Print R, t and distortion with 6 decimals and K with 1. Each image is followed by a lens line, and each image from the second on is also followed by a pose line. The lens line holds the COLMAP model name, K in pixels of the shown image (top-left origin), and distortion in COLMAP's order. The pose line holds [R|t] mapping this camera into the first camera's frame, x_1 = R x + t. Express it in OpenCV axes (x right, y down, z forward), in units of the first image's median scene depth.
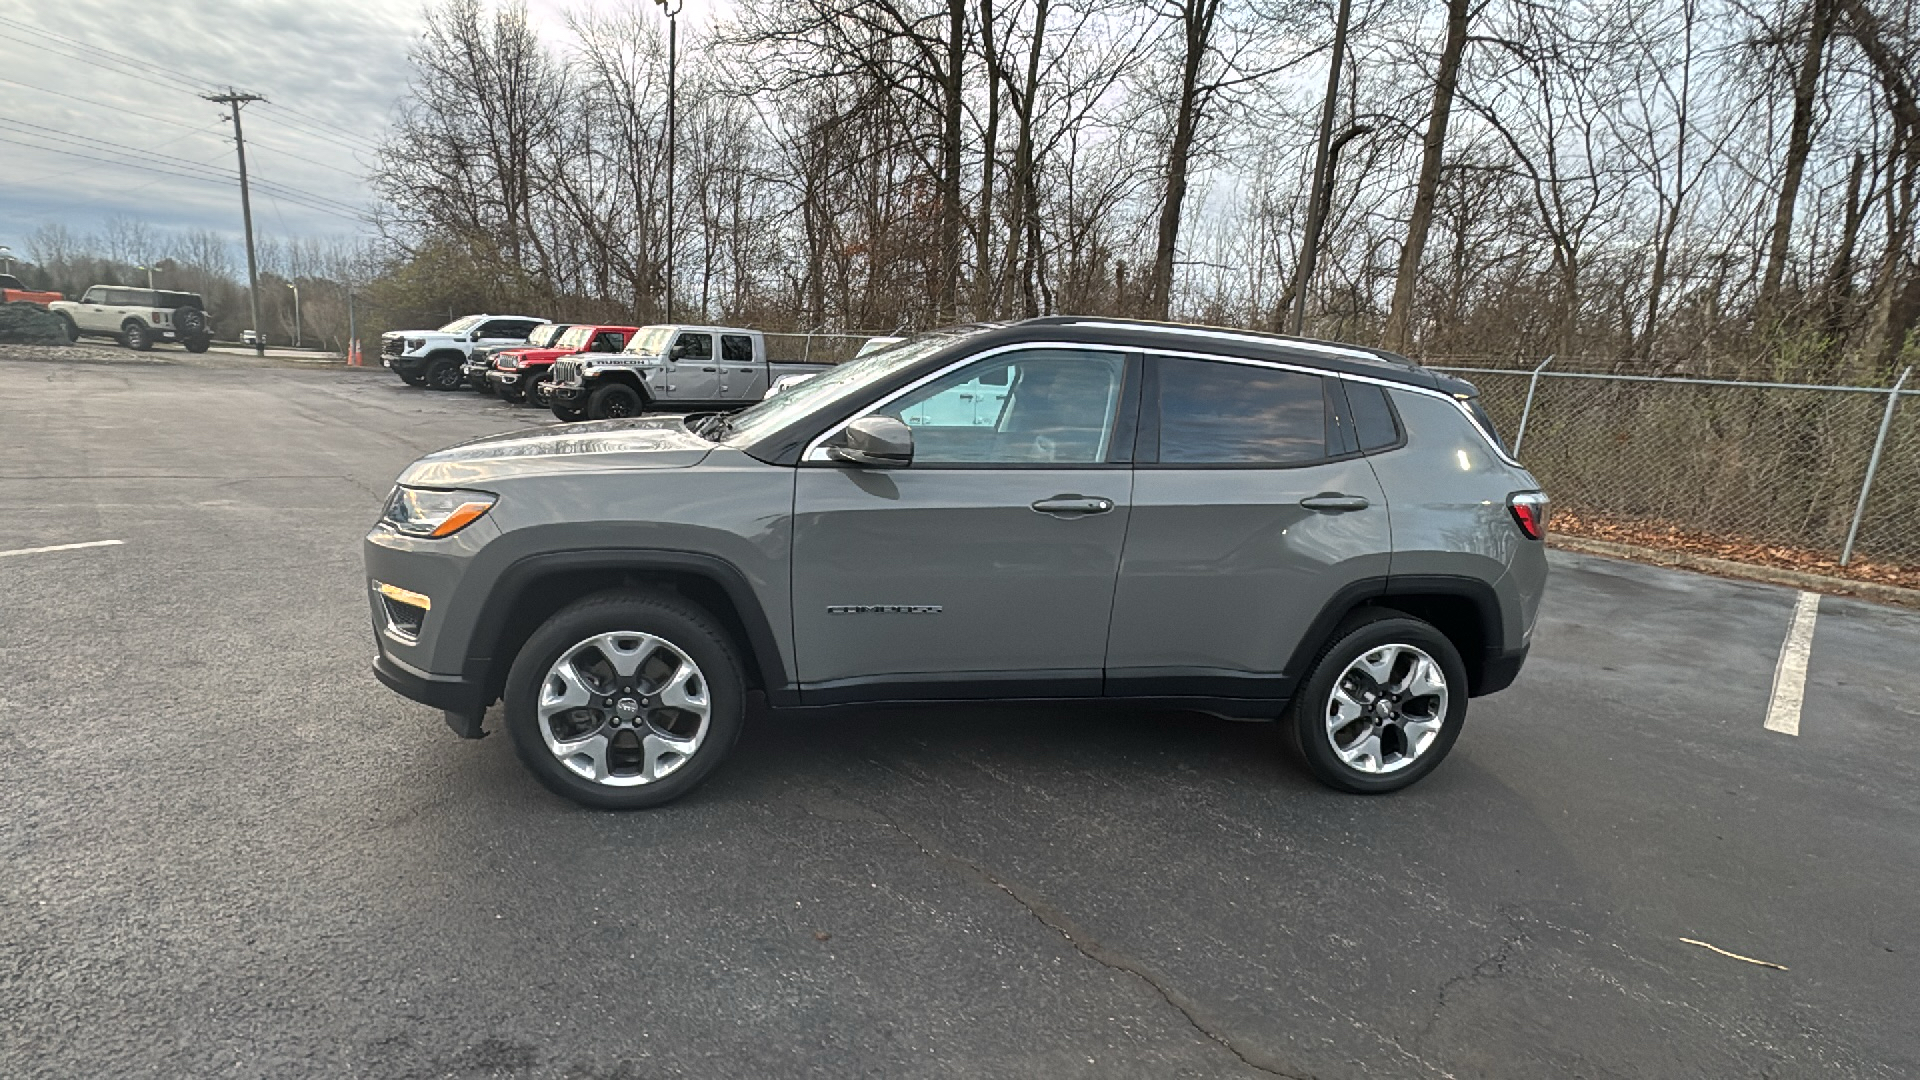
lens RADIAL K [[873.1, 0, 954.4], [0, 873.1, 532.7], [0, 0, 1]] dist [-0.003755, -0.000503]
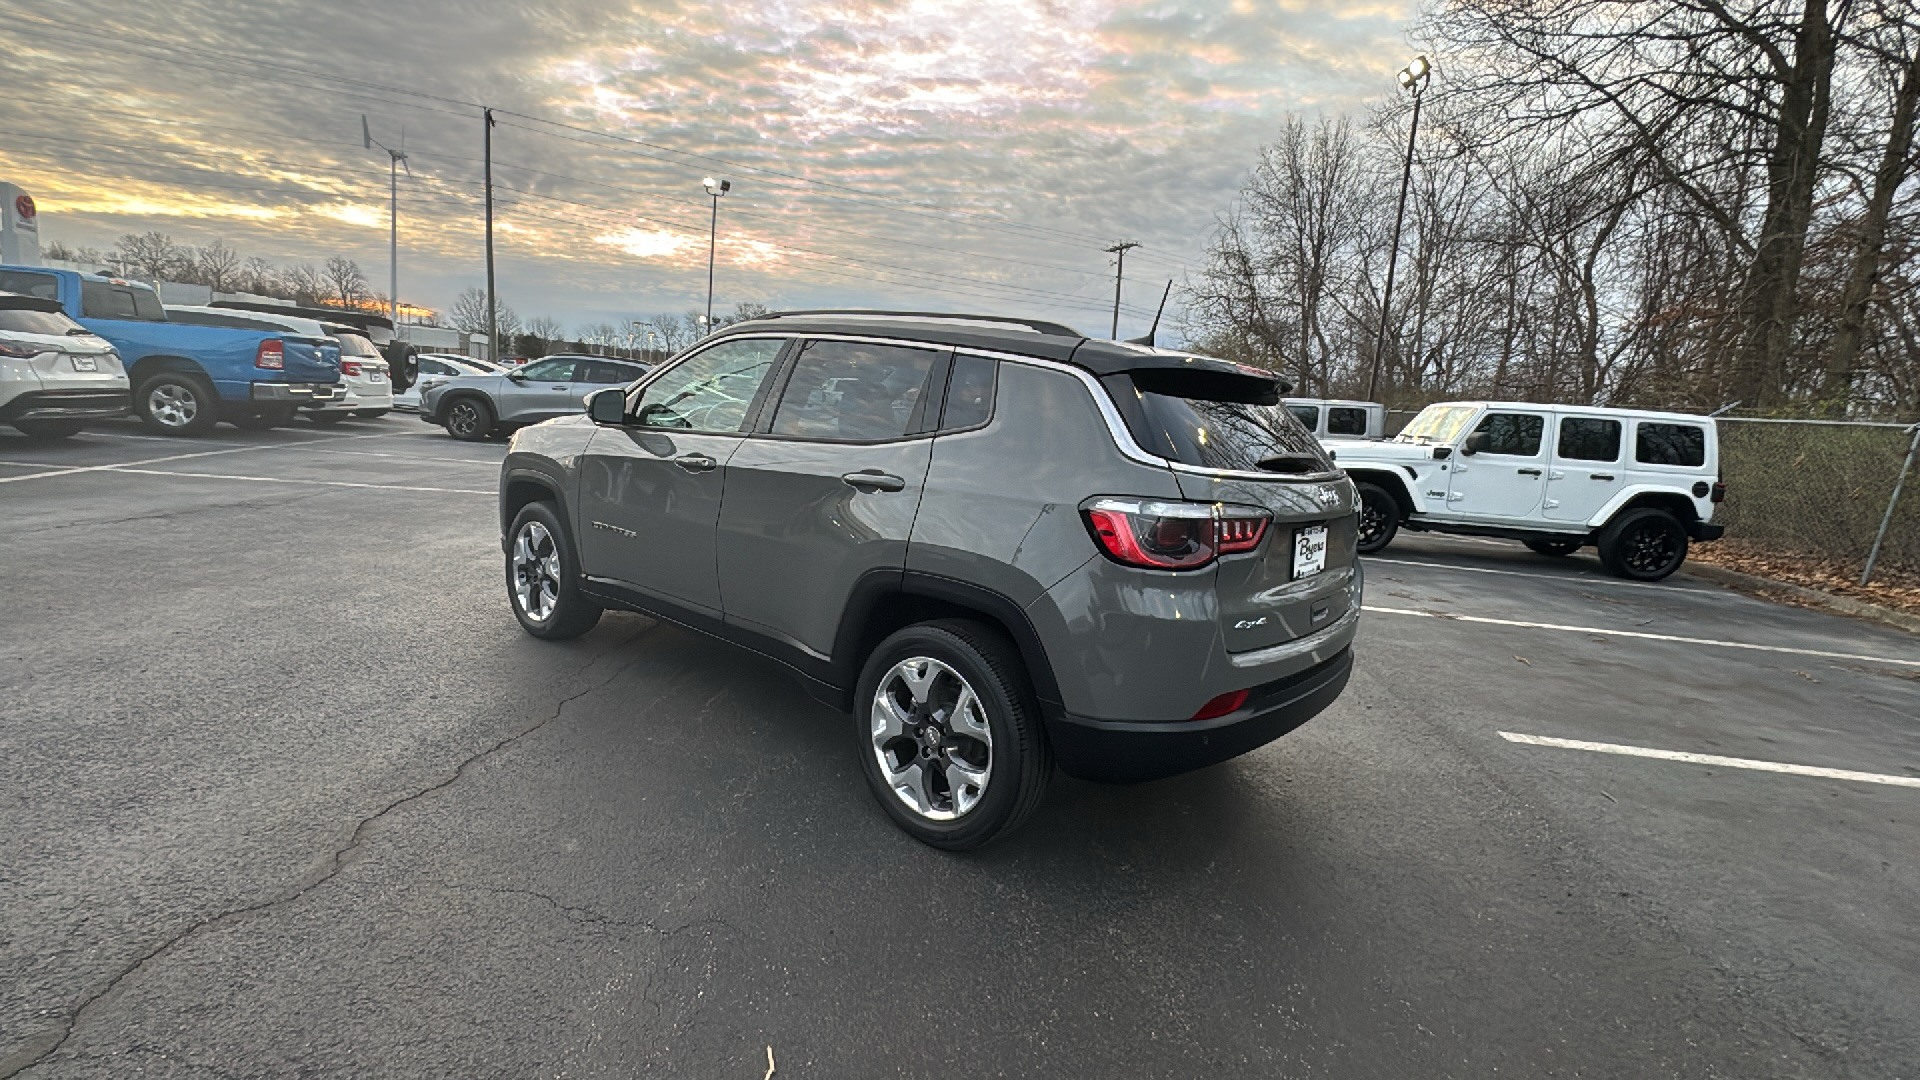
lens RADIAL K [[866.4, 0, 962.7], [0, 866.4, 538.3], [0, 0, 1]] dist [-0.000531, -0.000775]
pose [[0.626995, 0.102699, -0.772224, 1.122249], [-0.179281, 0.983687, -0.014743, 0.020403], [0.758113, 0.147689, 0.635179, 0.463921]]
